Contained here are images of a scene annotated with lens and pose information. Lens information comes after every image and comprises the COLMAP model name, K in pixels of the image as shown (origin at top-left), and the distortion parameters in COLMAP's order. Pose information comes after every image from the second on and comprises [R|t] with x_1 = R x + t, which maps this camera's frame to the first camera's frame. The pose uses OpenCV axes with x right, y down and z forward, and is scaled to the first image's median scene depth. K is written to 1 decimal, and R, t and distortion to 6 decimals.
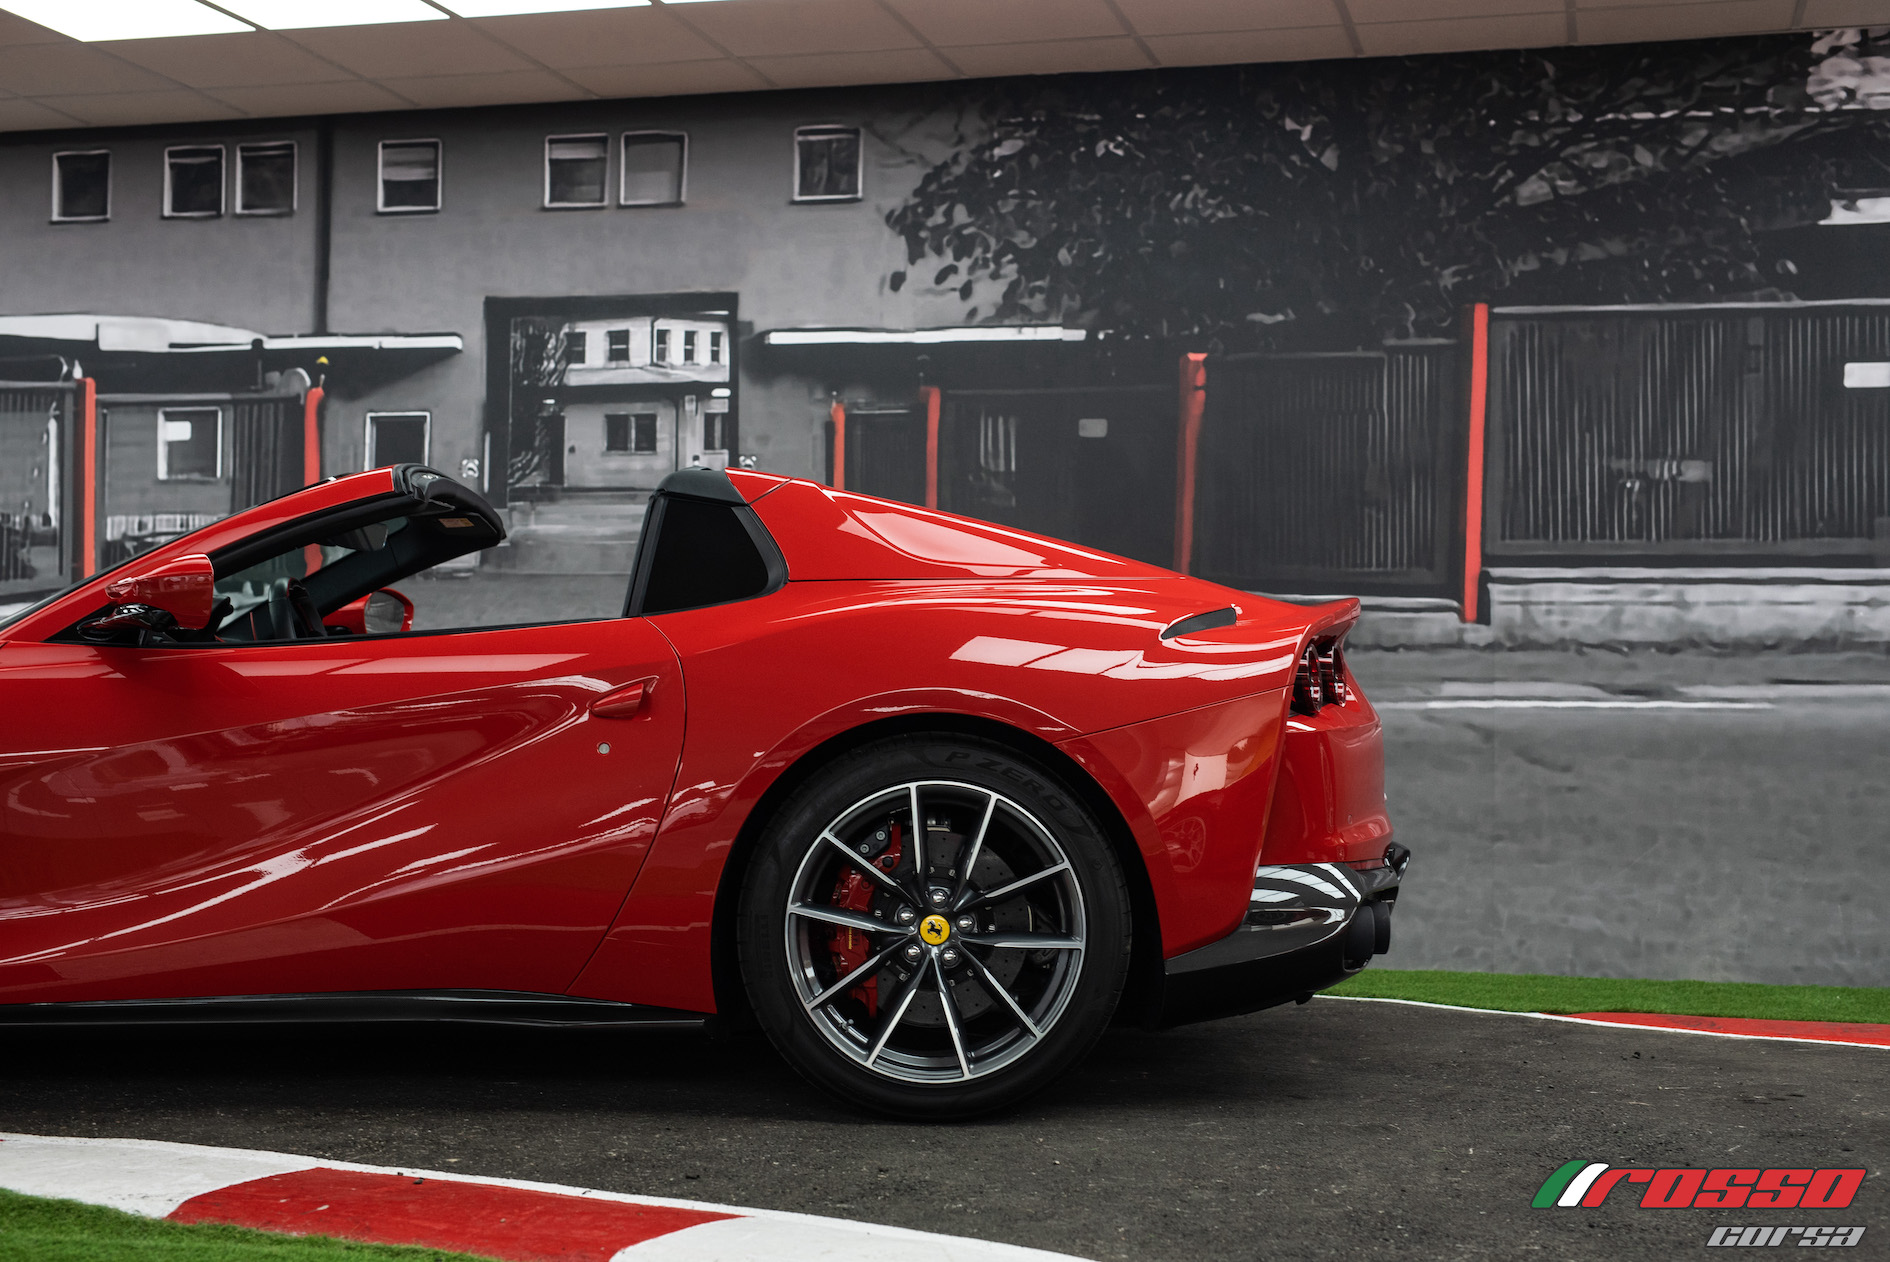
lens RADIAL K [[2635.5, 0, 943.7], [0, 2635.5, 633.4], [0, 0, 1]] dist [-0.033718, 0.000000]
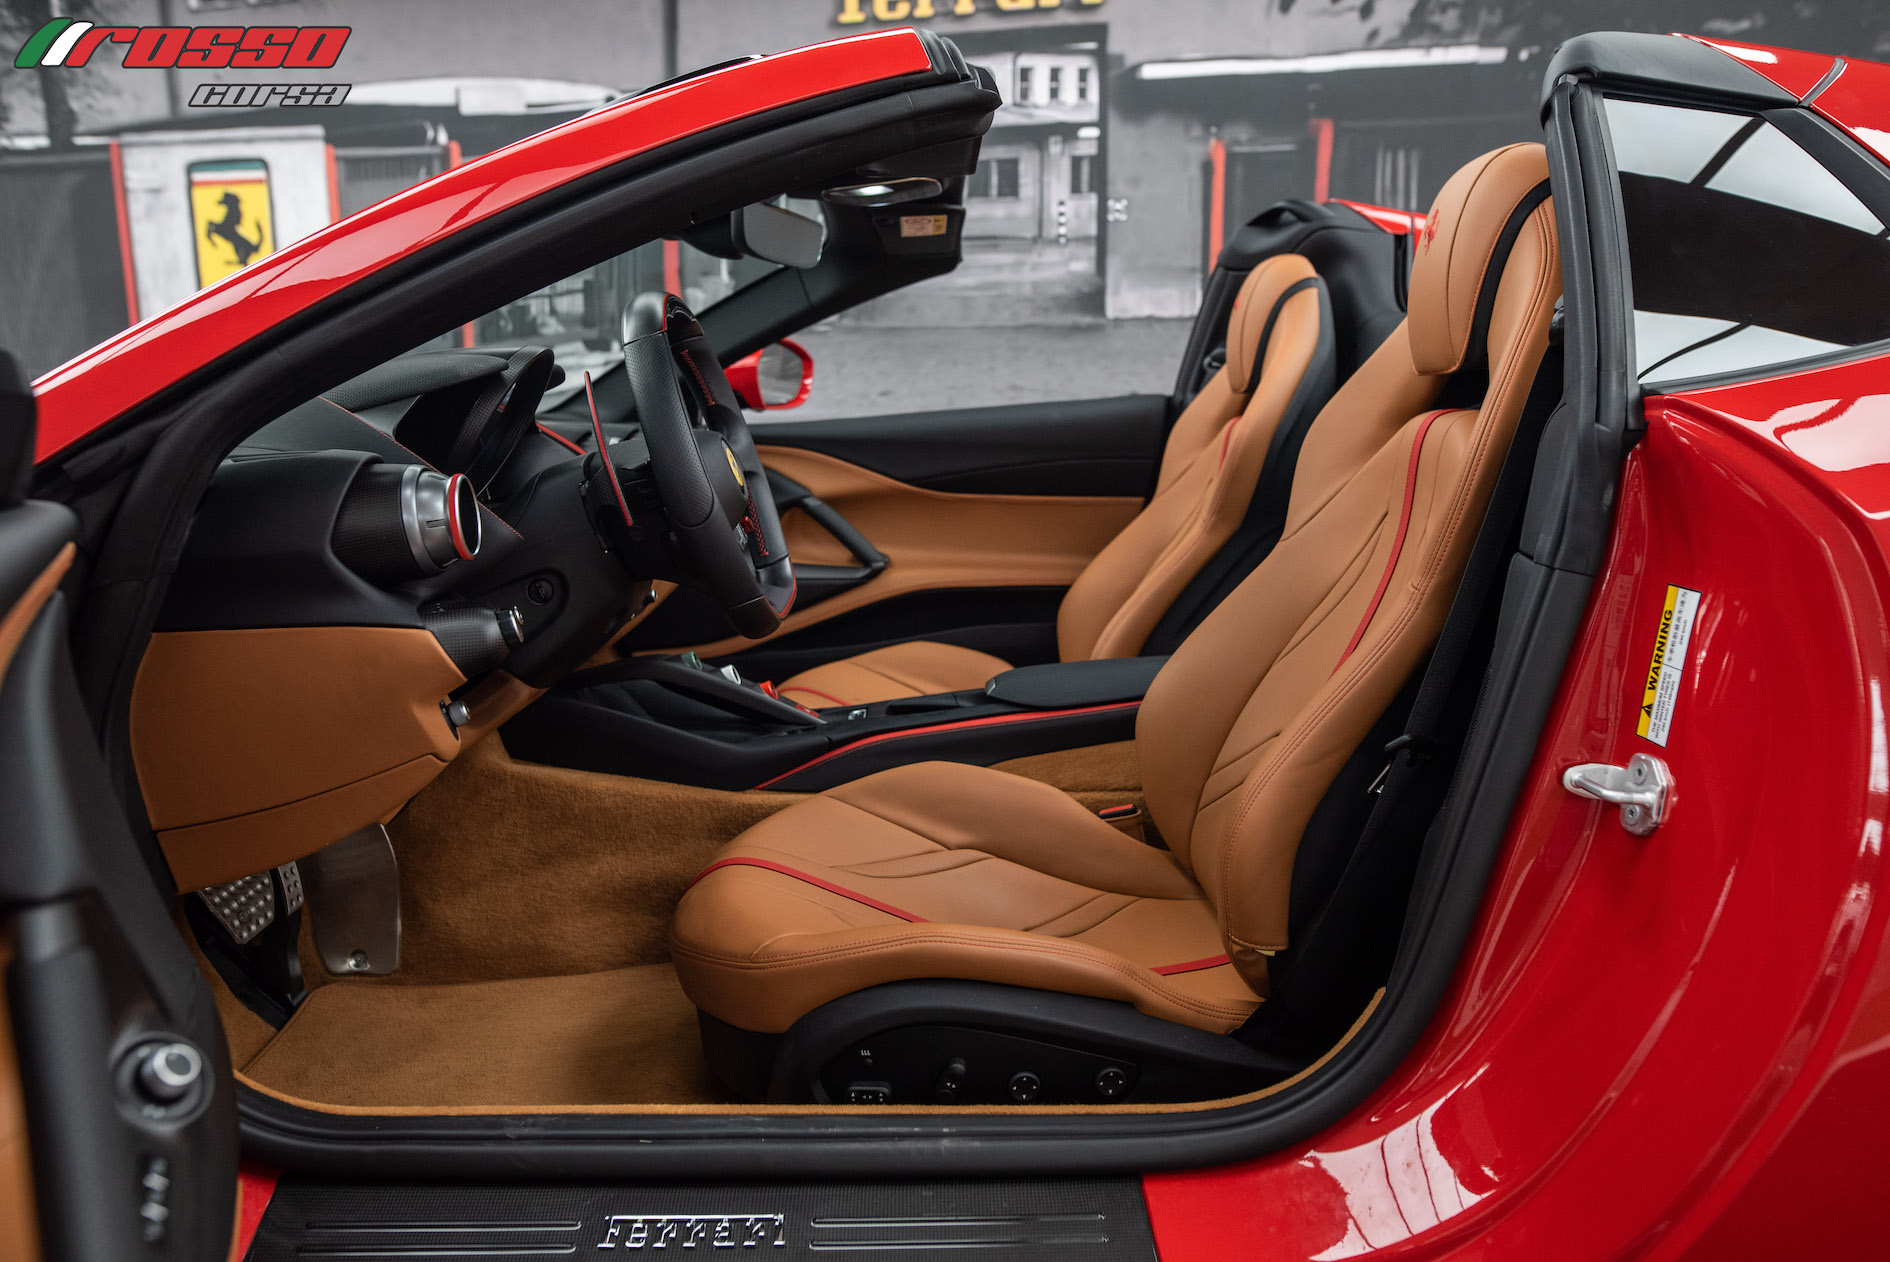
lens RADIAL K [[1323.3, 0, 945.6], [0, 1323.3, 627.1], [0, 0, 1]] dist [-0.028540, 0.014283]
pose [[0.999646, -0.003101, -0.026436, -0.125101], [0.008103, 0.981502, 0.191281, -0.006288], [0.025354, -0.191427, 0.981179, 0.490223]]
